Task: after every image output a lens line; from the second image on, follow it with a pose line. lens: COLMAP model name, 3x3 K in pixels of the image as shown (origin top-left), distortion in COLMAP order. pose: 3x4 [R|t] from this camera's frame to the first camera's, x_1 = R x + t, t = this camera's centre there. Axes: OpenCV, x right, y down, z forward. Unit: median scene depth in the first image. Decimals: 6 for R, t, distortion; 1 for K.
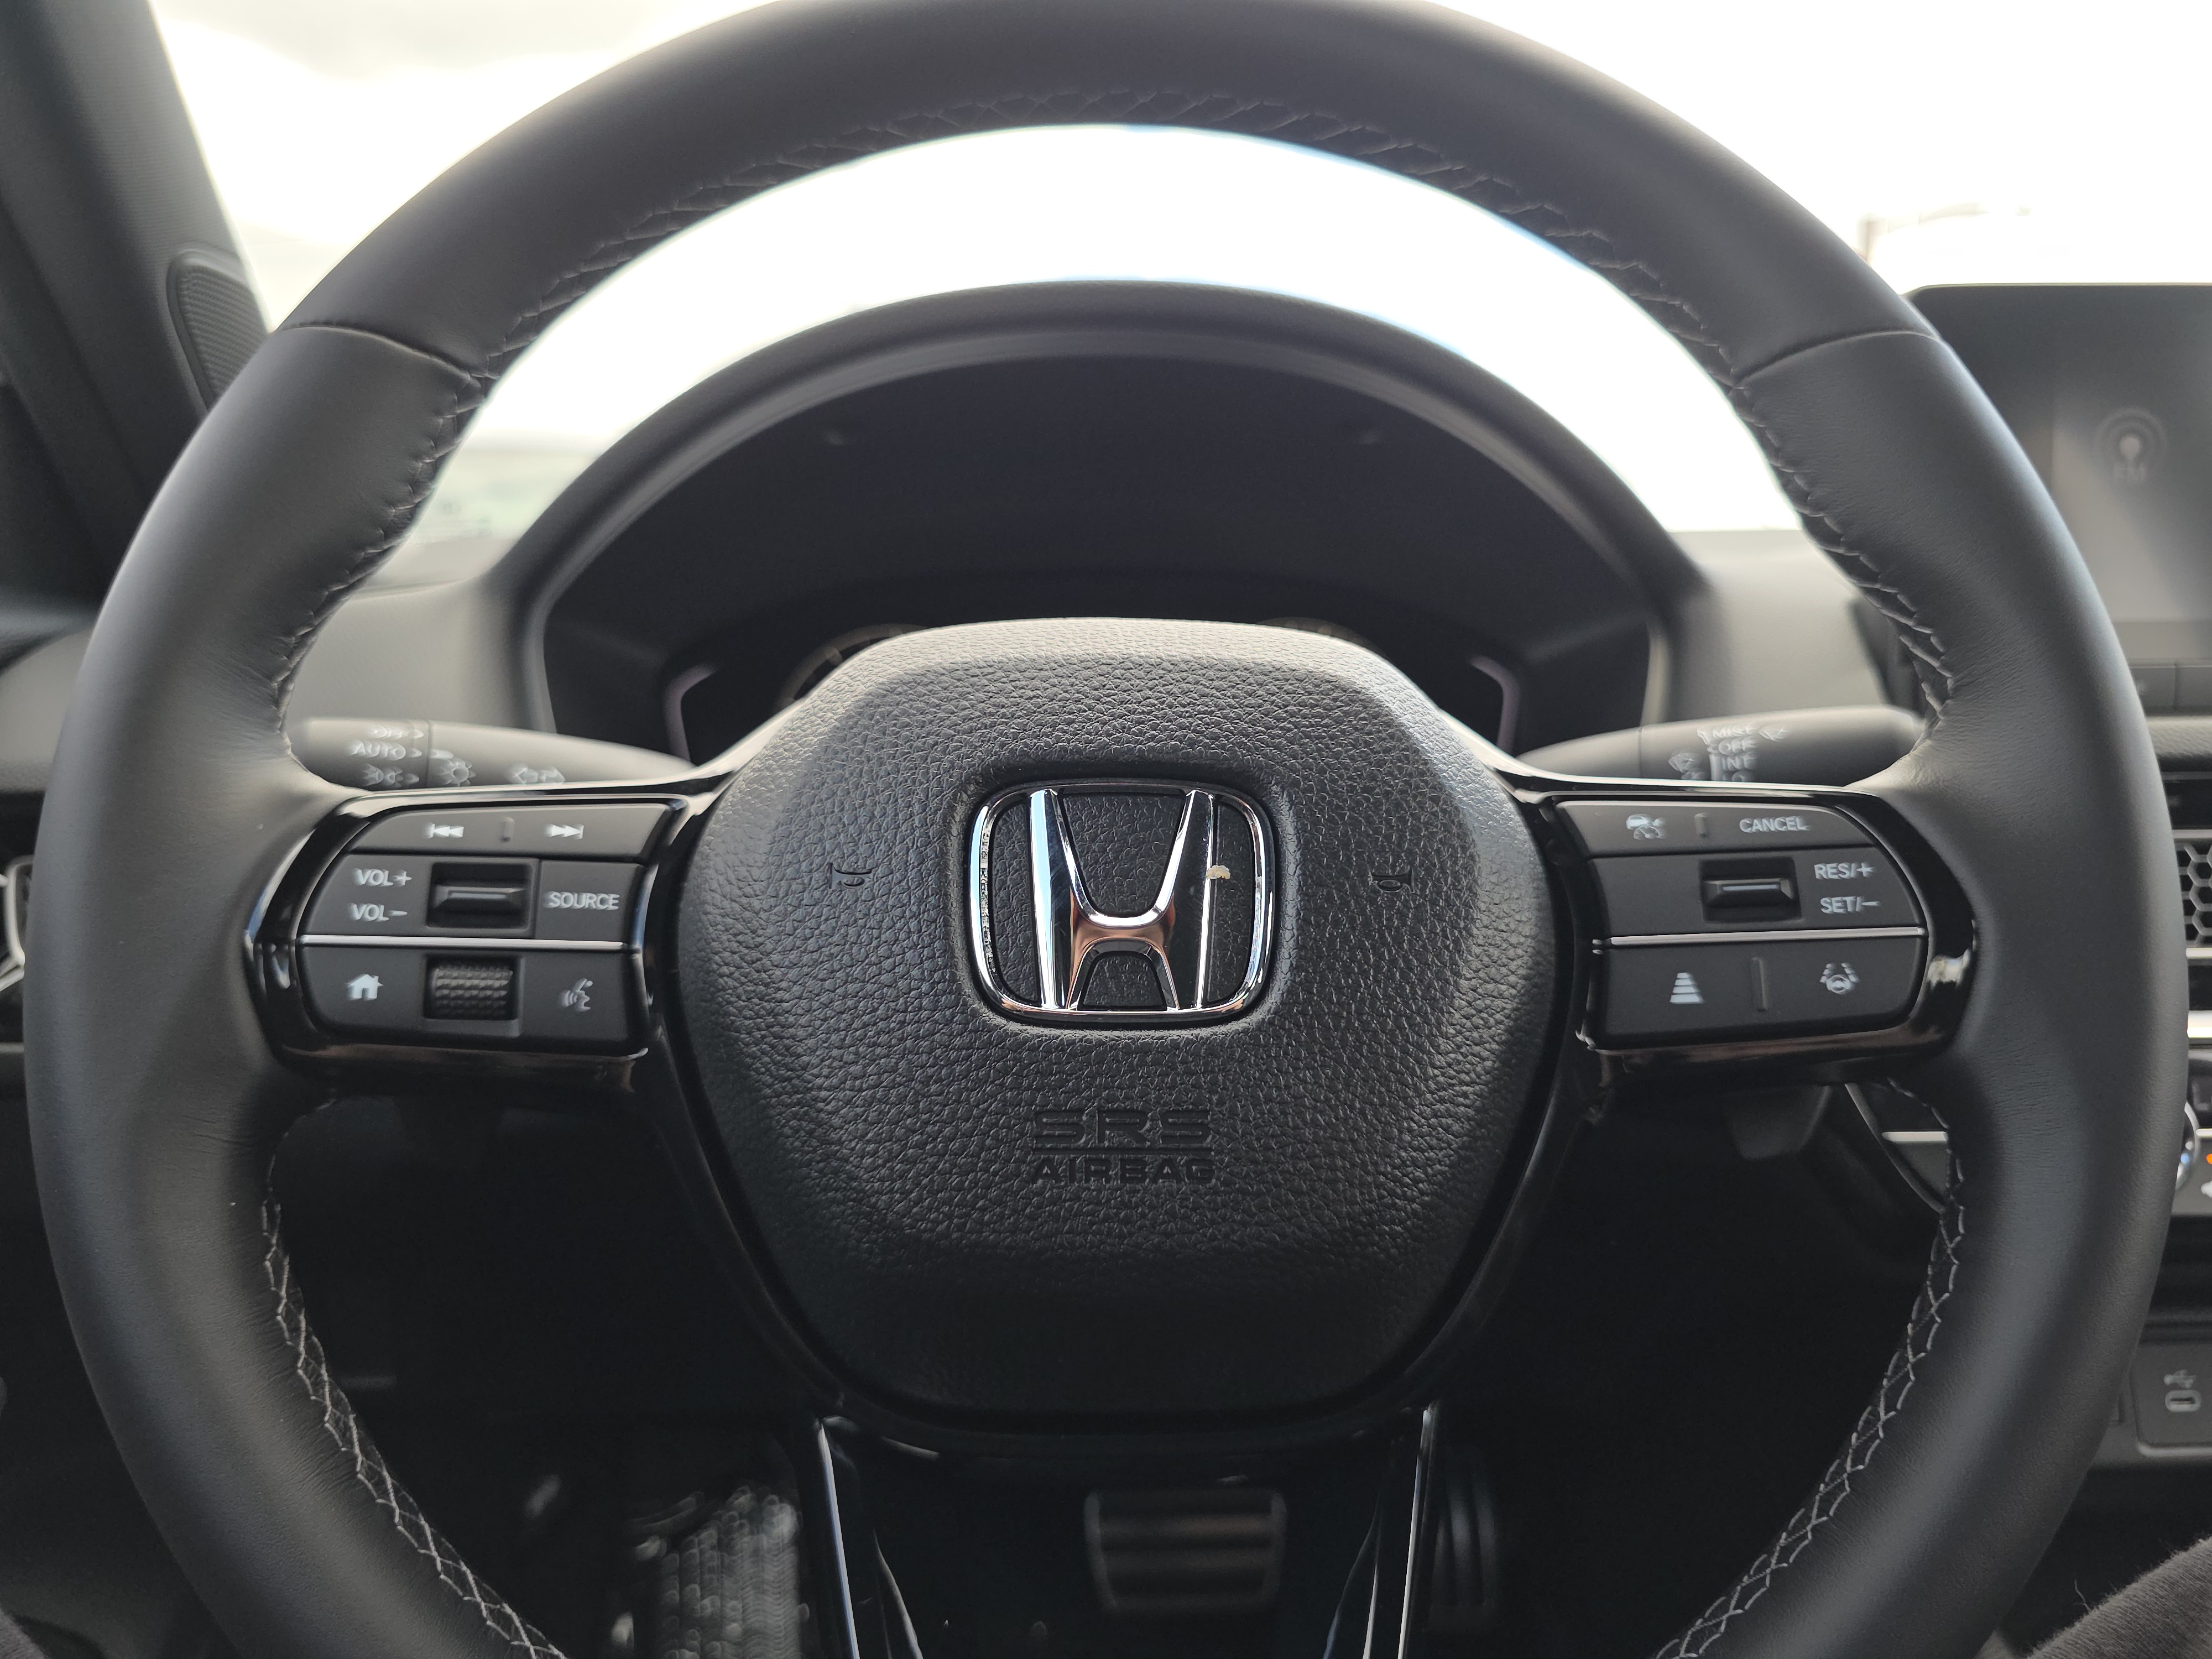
lens RADIAL K [[1529.0, 0, 1104.6], [0, 1529.0, 872.1], [0, 0, 1]] dist [-0.007034, -0.001308]
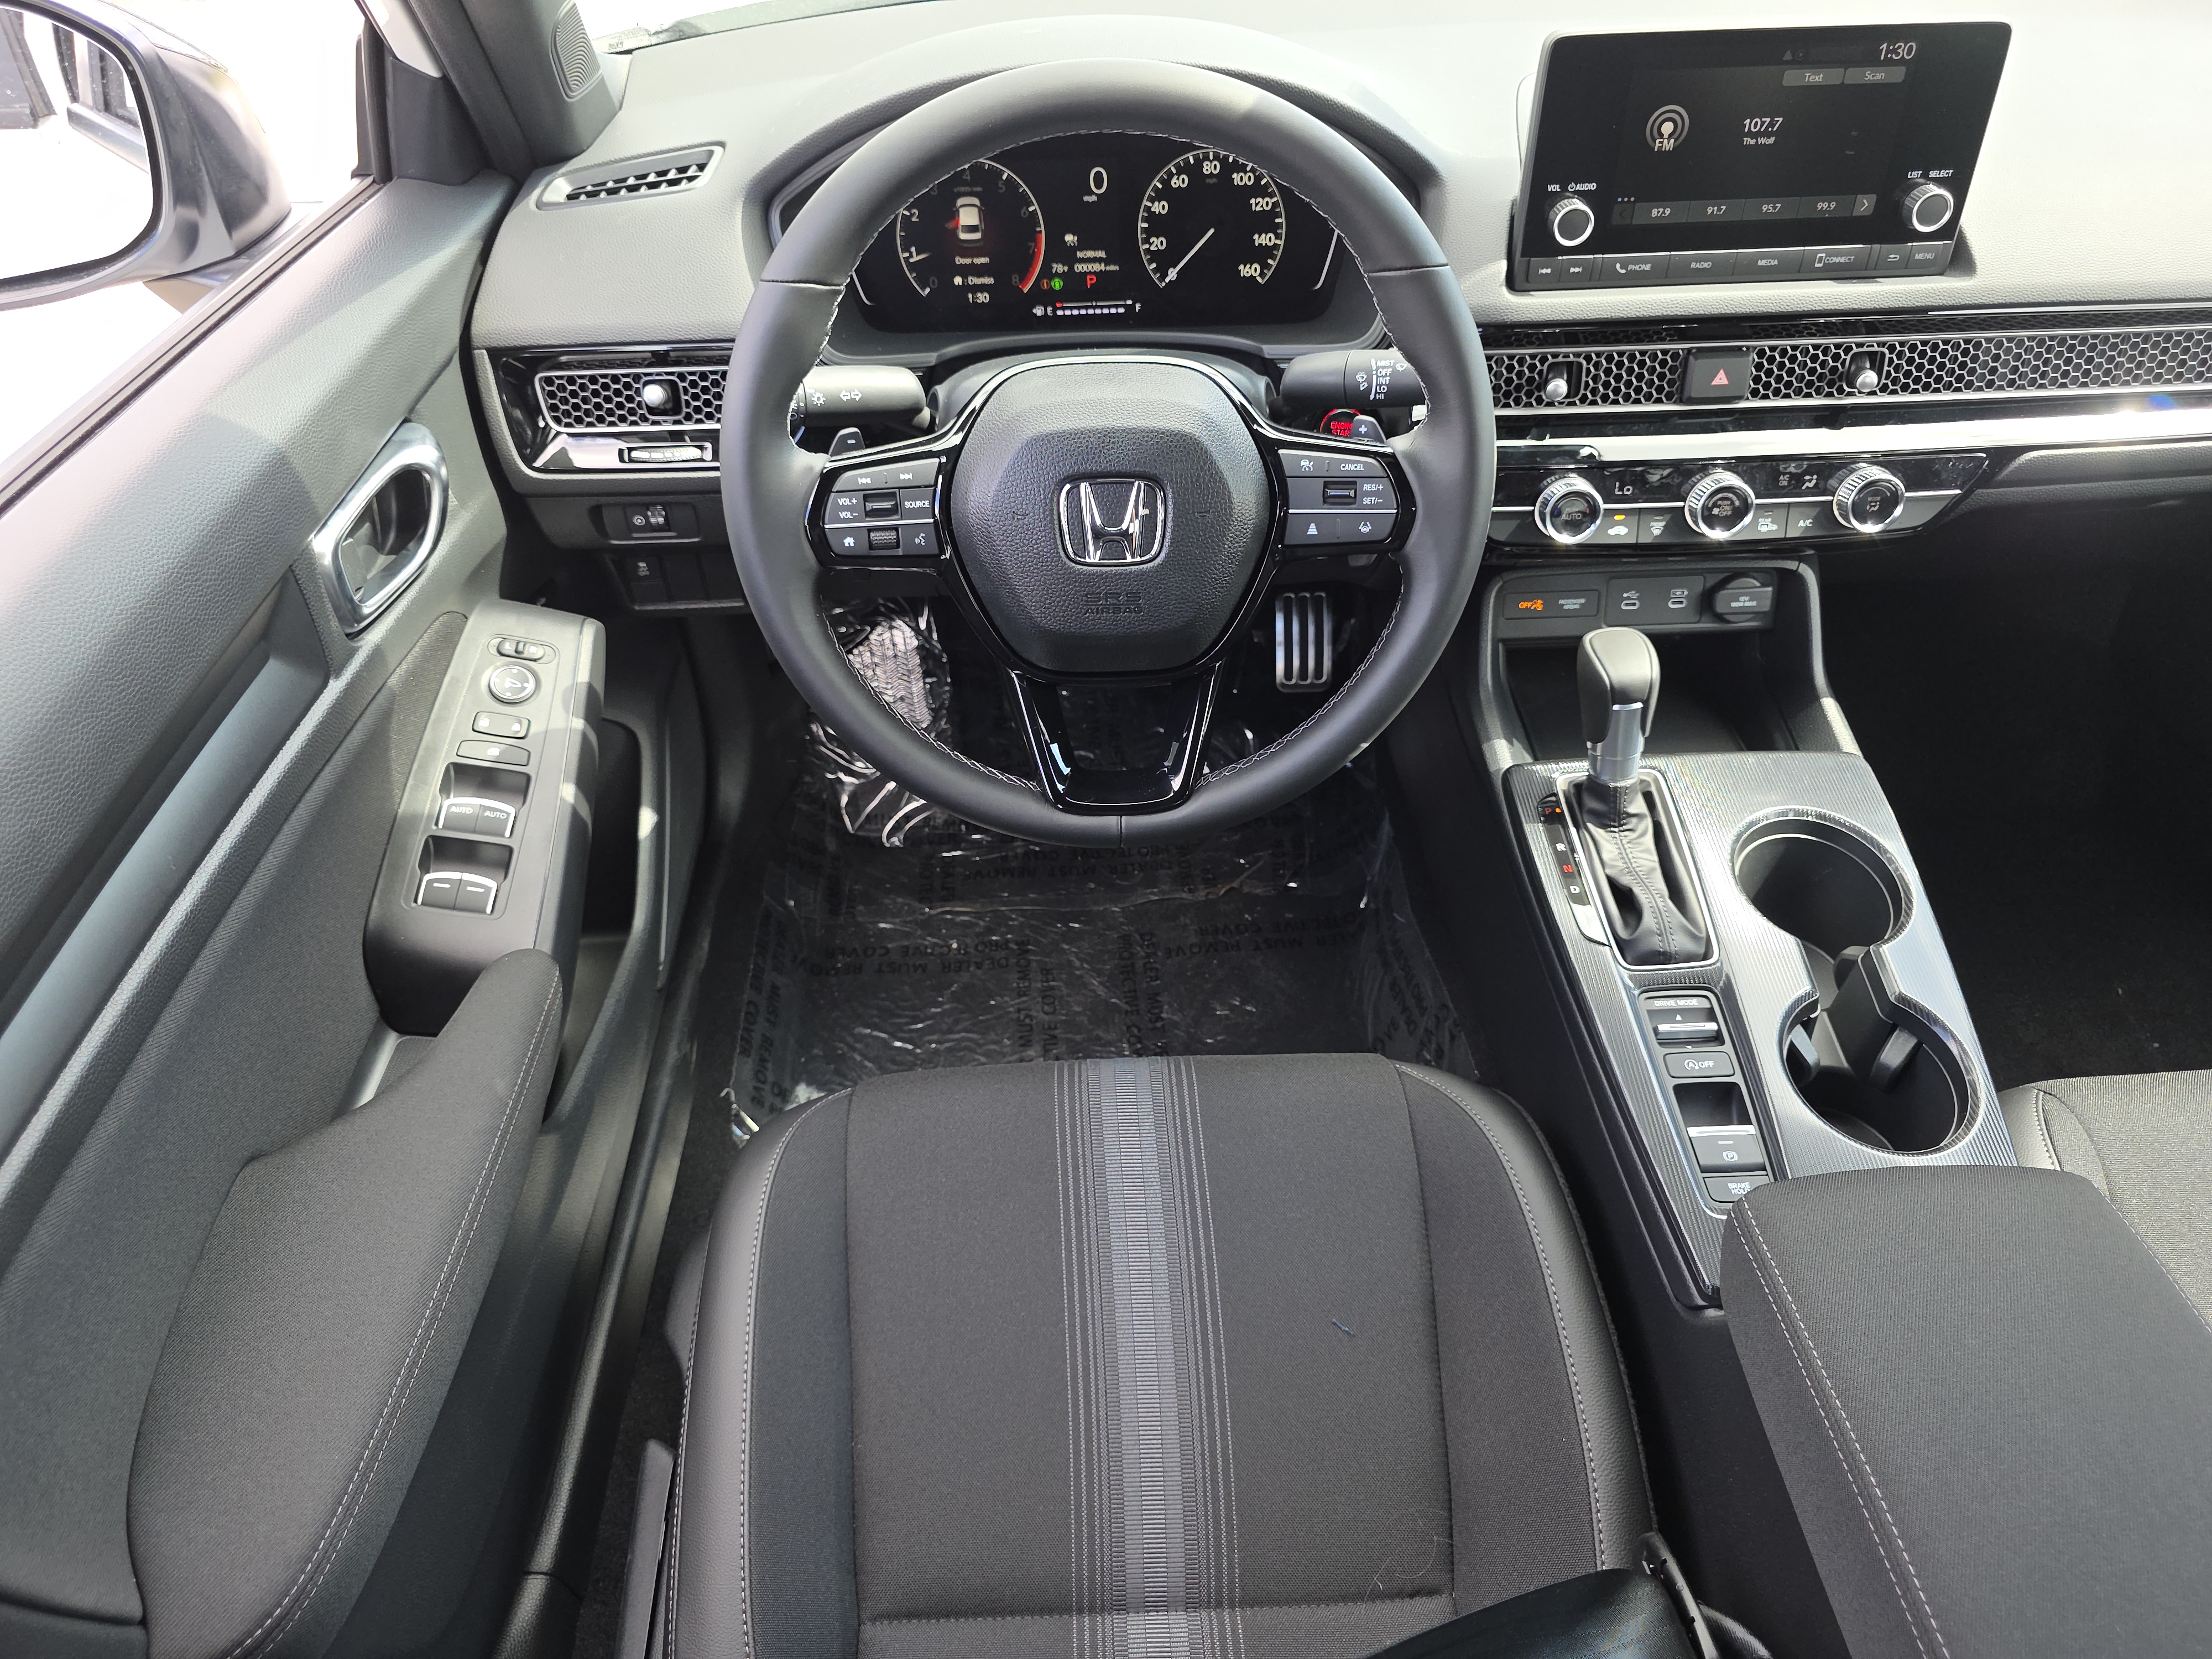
lens RADIAL K [[1505.5, 0, 1106.0], [0, 1505.5, 829.5], [0, 0, 1]] dist [0.024661, -0.026680]
pose [[0.999816, -0.016284, 0.010107, -0.037150], [0.008070, 0.836009, 0.548657, -0.987932], [-0.017384, -0.548475, 0.835987, -1.618025]]
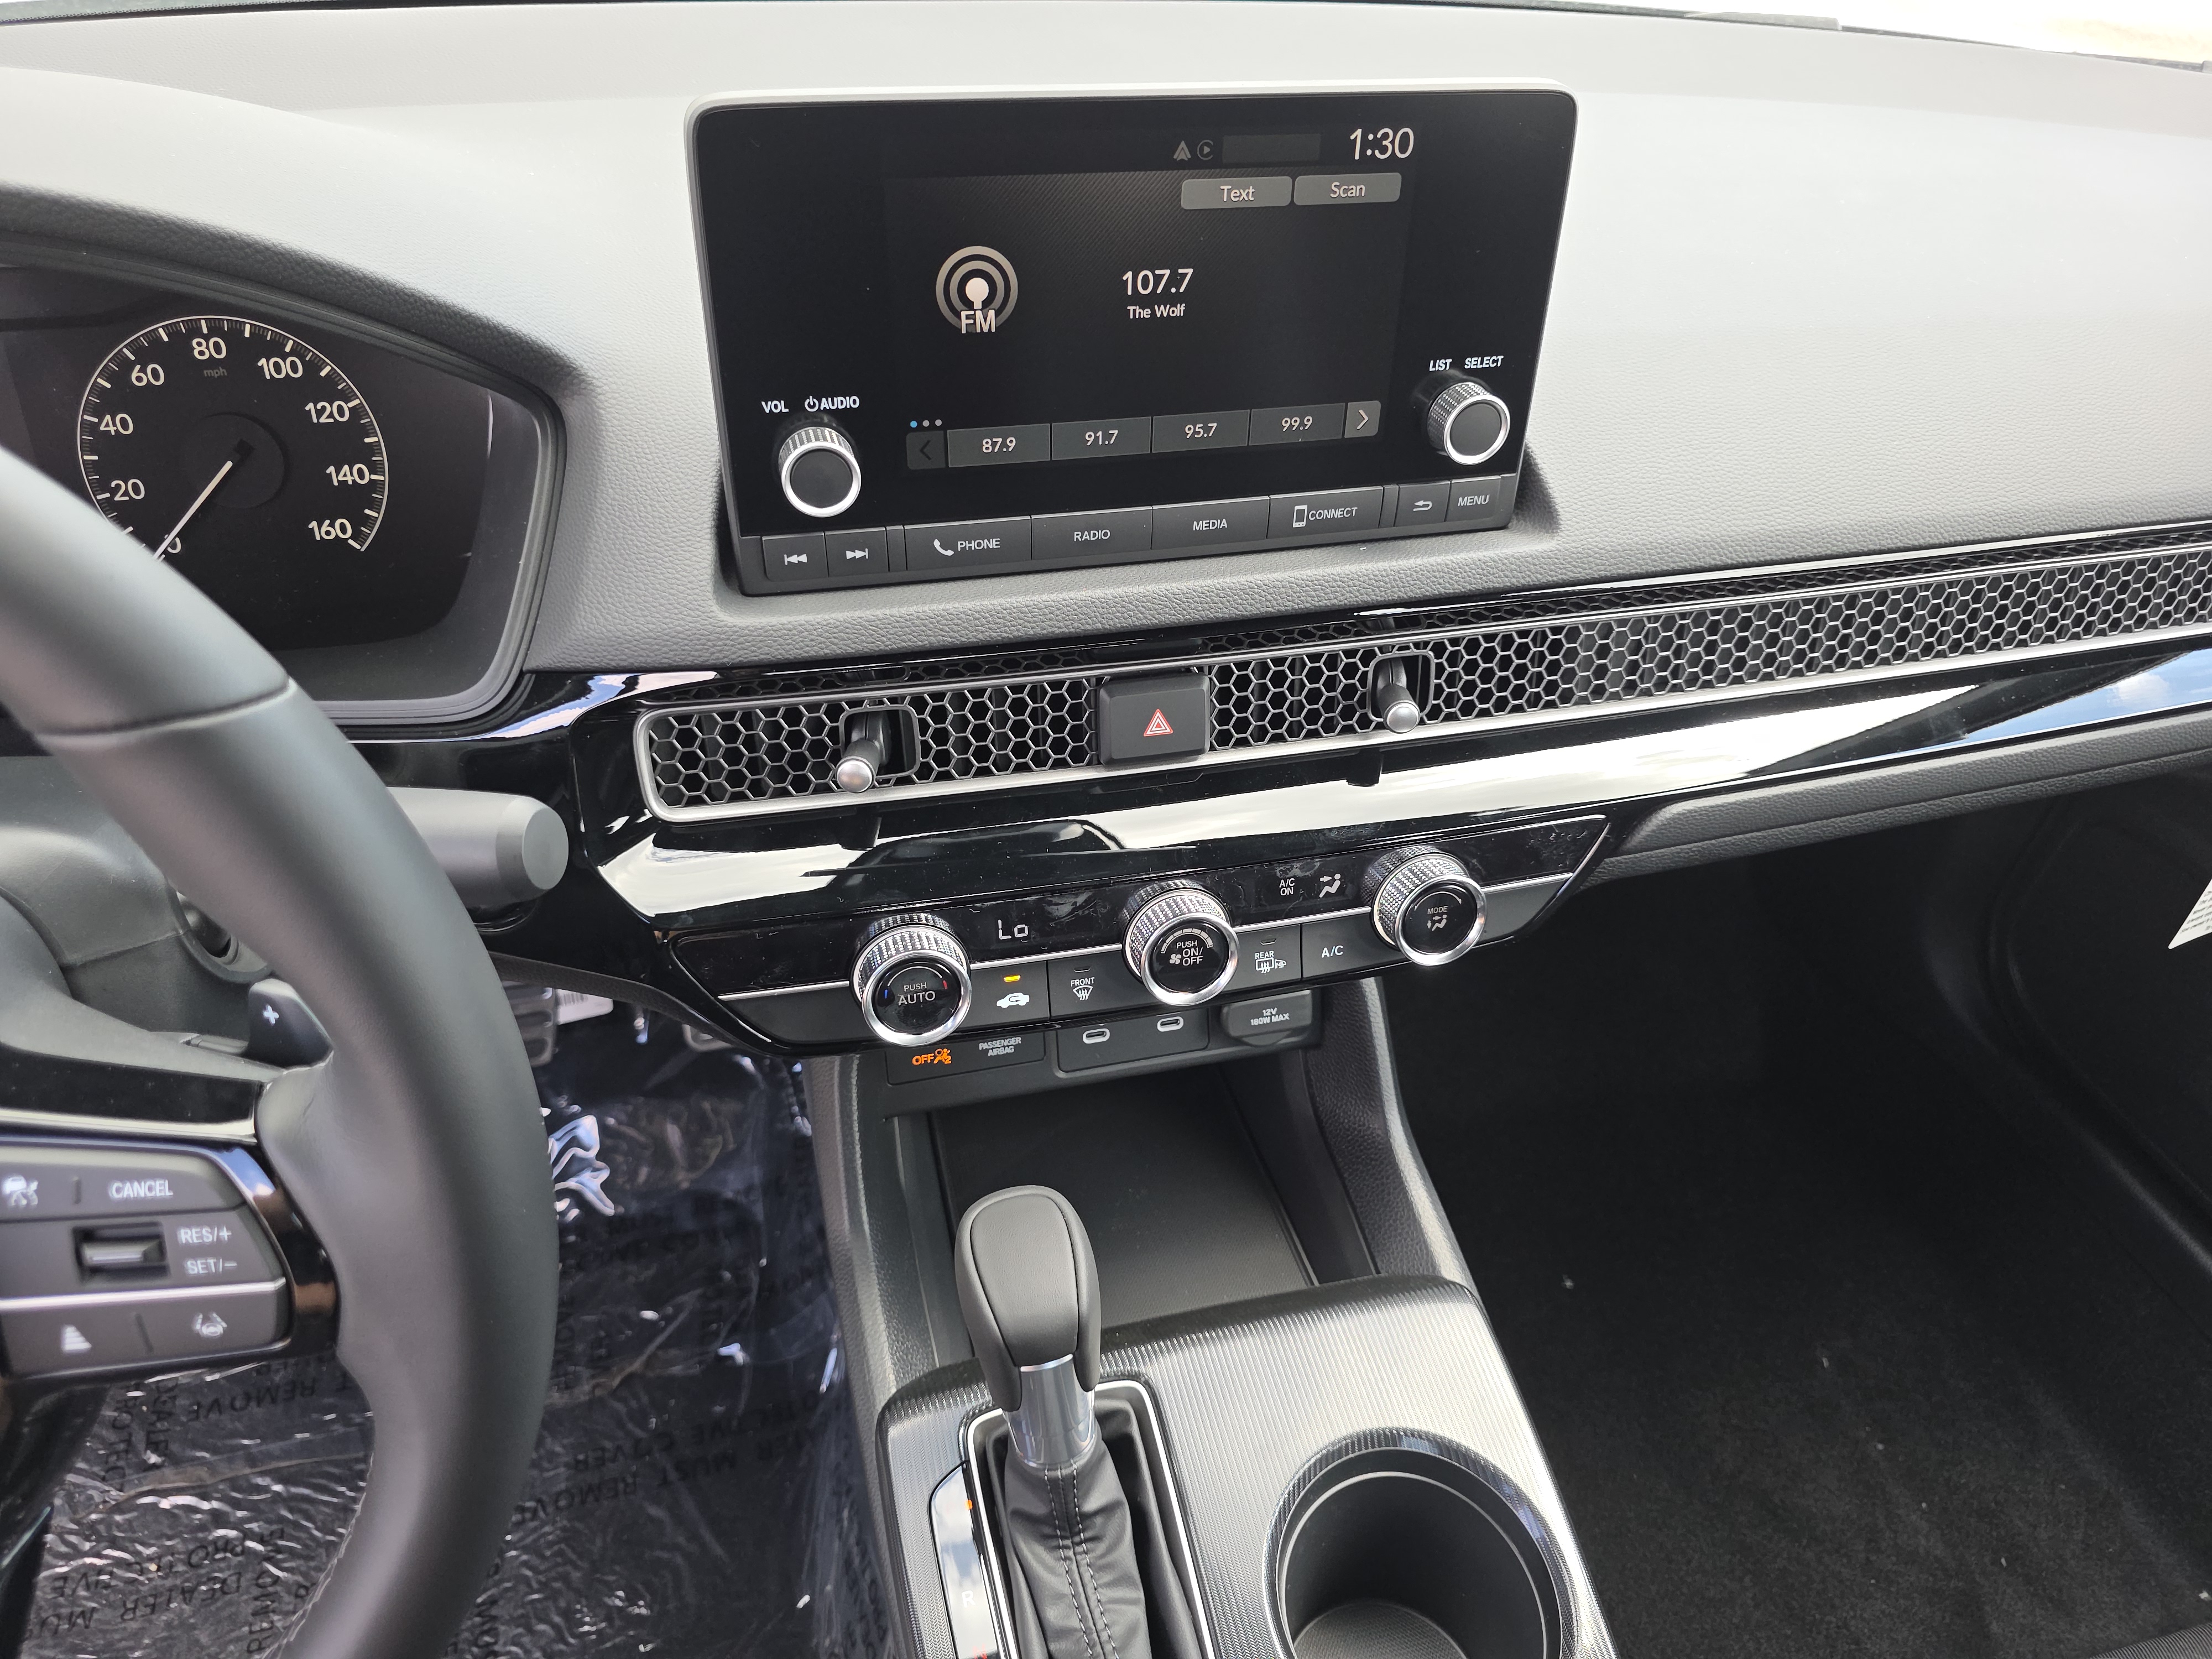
lens RADIAL K [[1502.5, 0, 1114.8], [0, 1502.5, 854.1], [0, 0, 1]] dist [0.045911, -0.058357]
pose [[0.969865, -0.104978, 0.219866, 0.897924], [-0.024522, 0.855774, 0.516769, -0.792689], [-0.242405, -0.506588, 0.827411, 0.106421]]
